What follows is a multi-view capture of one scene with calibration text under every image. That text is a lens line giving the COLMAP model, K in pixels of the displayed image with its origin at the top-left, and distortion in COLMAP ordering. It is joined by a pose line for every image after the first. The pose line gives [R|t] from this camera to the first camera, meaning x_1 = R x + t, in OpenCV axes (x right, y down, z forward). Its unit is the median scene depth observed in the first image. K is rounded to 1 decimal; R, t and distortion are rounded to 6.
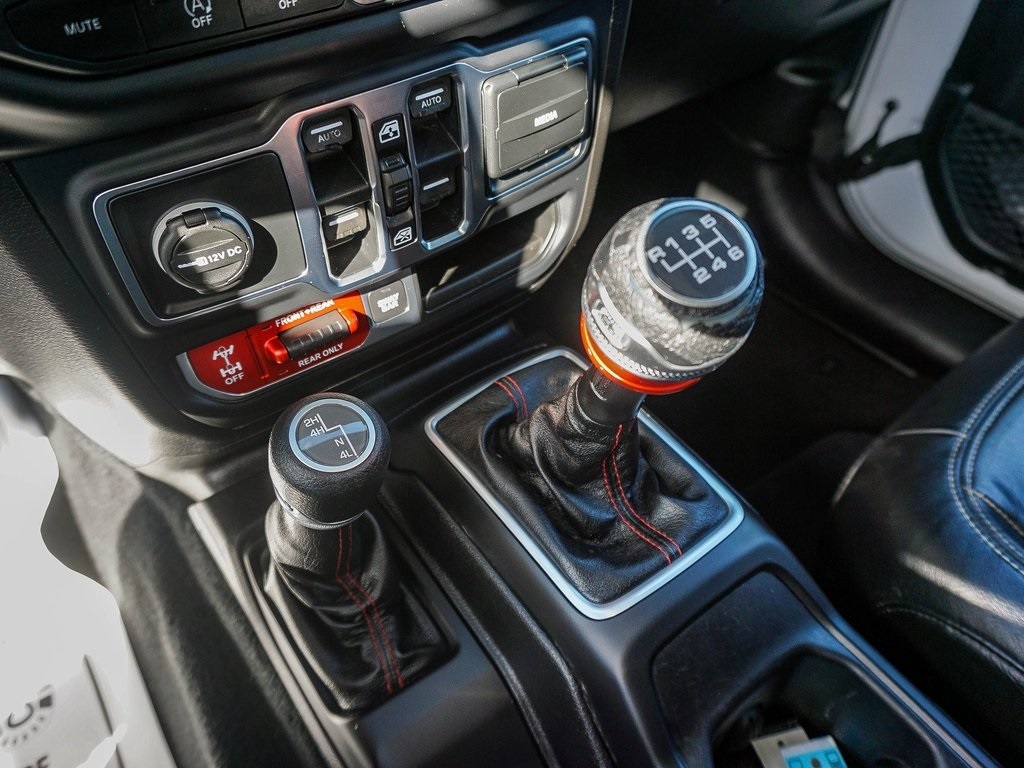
lens RADIAL K [[713.7, 0, 511.5], [0, 713.7, 382.0], [0, 0, 1]] dist [-0.000713, -0.001627]
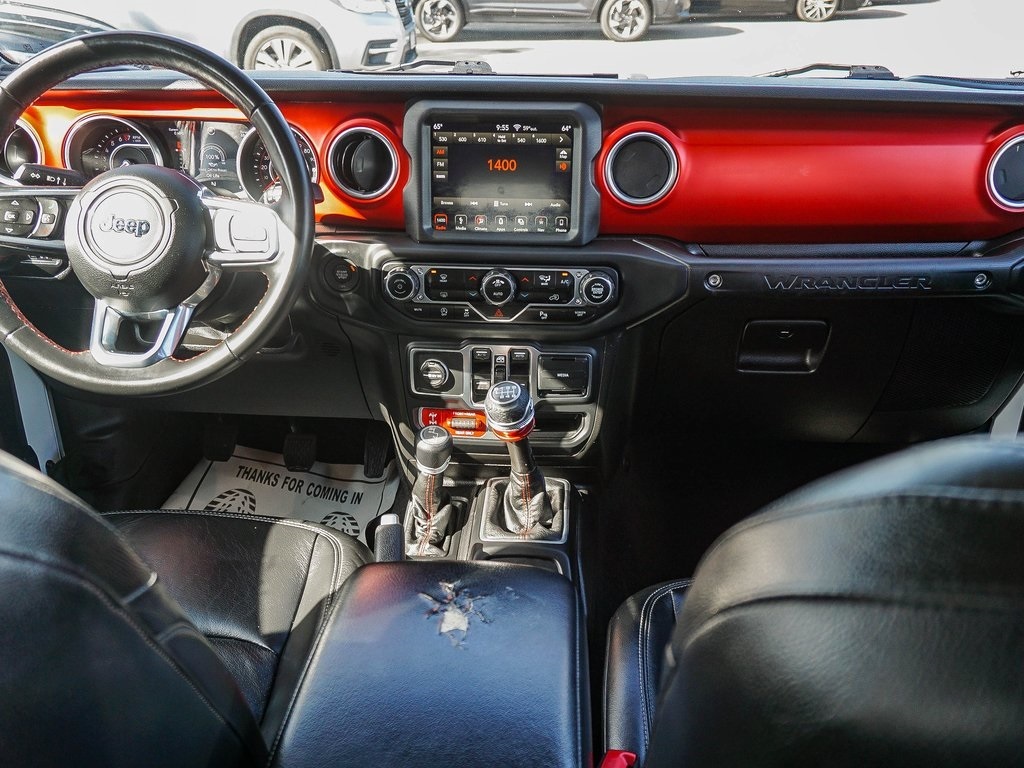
lens RADIAL K [[922.2, 0, 510.6], [0, 922.2, 382.4], [0, 0, 1]] dist [0.075838, 0.003432]
pose [[0.746906, 0.249258, -0.616443, 2.457861], [-0.481290, 0.842335, -0.242552, 0.707835], [0.458793, 0.477851, 0.749111, -1.994913]]
